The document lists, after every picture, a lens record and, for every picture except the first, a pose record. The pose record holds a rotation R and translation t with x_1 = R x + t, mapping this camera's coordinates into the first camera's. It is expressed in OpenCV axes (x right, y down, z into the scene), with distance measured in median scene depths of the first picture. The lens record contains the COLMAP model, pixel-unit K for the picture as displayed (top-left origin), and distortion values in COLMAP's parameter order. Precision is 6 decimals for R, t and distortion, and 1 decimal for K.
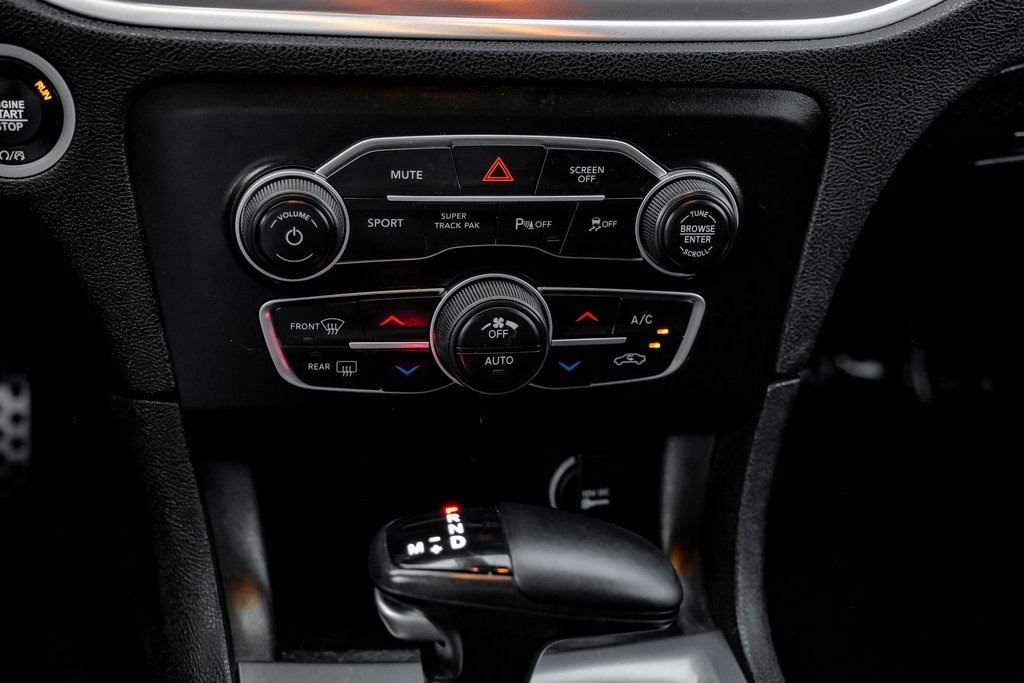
lens RADIAL K [[1288.0, 0, 512.6], [0, 1288.0, 339.5], [0, 0, 1]] dist [-0.051735, 0.000000]
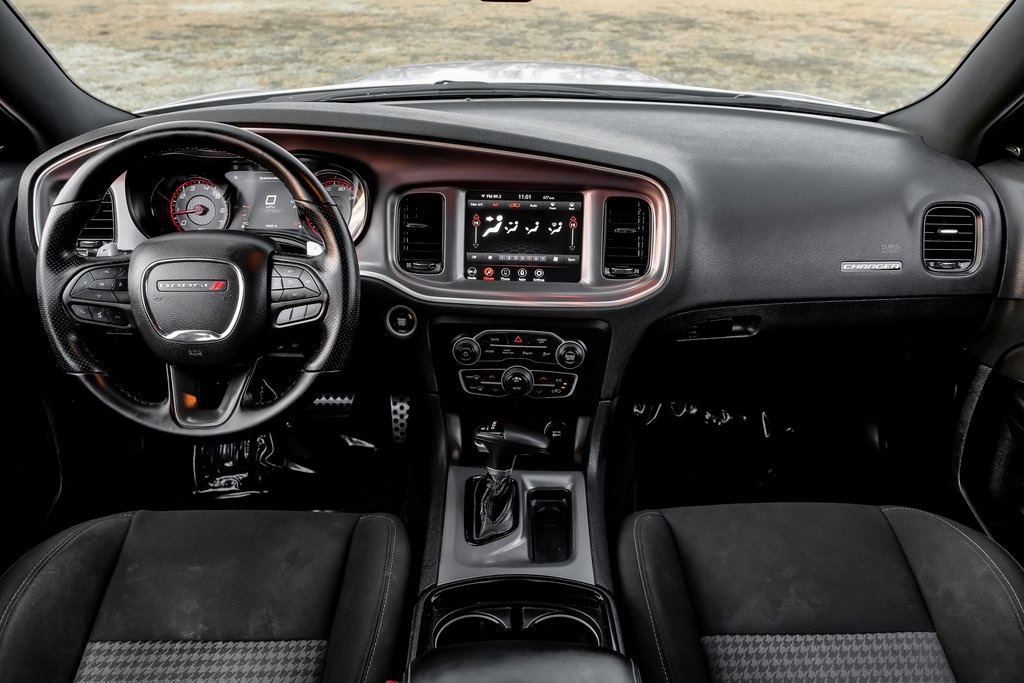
lens RADIAL K [[714.7, 0, 514.3], [0, 714.7, 341.5], [0, 0, 1]] dist [-0.011216, -0.005829]
pose [[0.965640, 0.037636, -0.257142, 0.536604], [-0.064354, 0.993271, -0.096288, 0.085733], [0.251788, 0.109528, 0.961565, -1.094360]]
